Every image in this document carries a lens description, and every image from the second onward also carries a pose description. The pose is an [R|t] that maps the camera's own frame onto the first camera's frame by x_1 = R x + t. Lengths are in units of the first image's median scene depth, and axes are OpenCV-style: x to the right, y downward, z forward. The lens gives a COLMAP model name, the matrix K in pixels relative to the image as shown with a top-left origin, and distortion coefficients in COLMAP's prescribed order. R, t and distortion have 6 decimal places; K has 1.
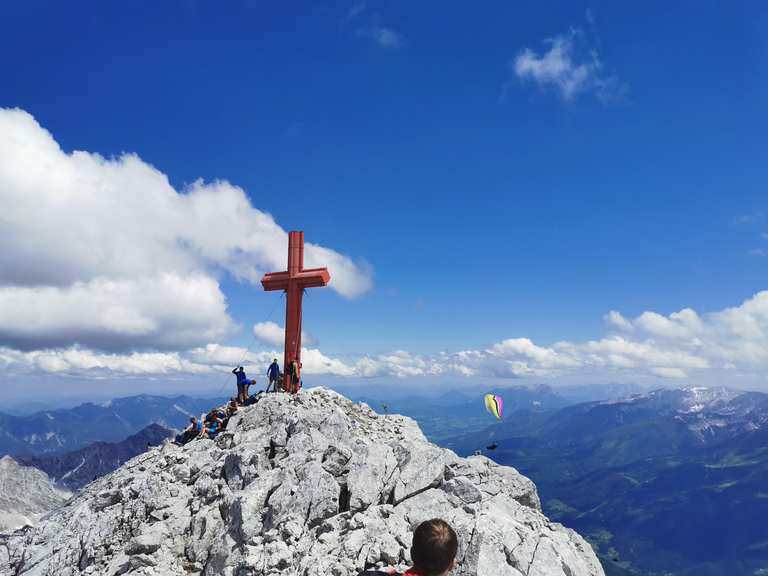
lens RADIAL K [[619.4, 0, 384.0], [0, 619.4, 288.0], [0, 0, 1]] dist [0.066836, -0.011010]
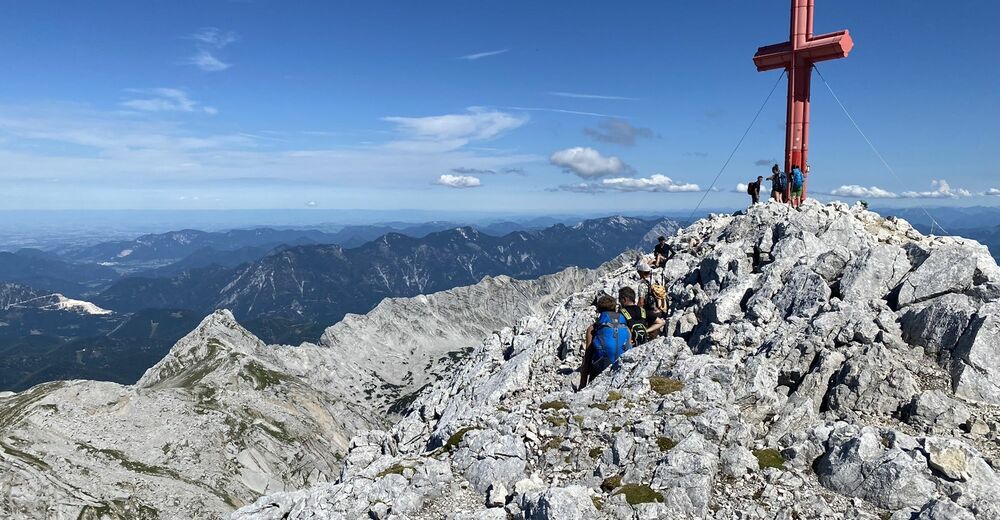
lens RADIAL K [[815.6, 0, 460.0], [0, 815.6, 258.0], [0, 0, 1]] dist [-0.003872, -0.000763]
pose [[0.849931, 0.035582, -0.525691, 0.064683], [0.075369, 0.979246, 0.188138, 0.024324], [0.521476, -0.199525, 0.829610, -0.136681]]
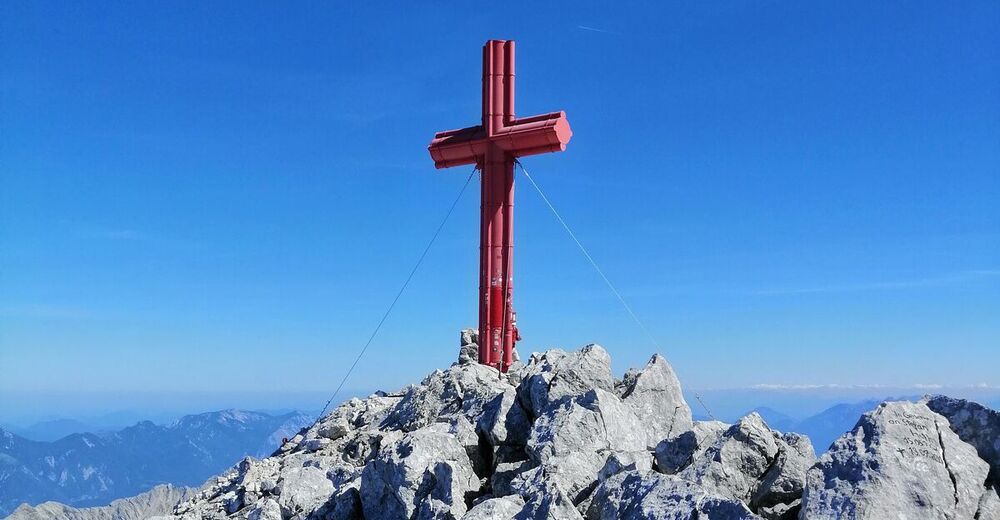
lens RADIAL K [[987.4, 0, 500.0], [0, 987.4, 260.0], [0, 0, 1]] dist [0.007565, 0.005971]
pose [[0.993723, -0.014700, -0.110897, -0.112497], [0.014960, 0.999887, 0.001517, 0.154659], [0.110862, -0.003166, 0.993831, 0.455798]]
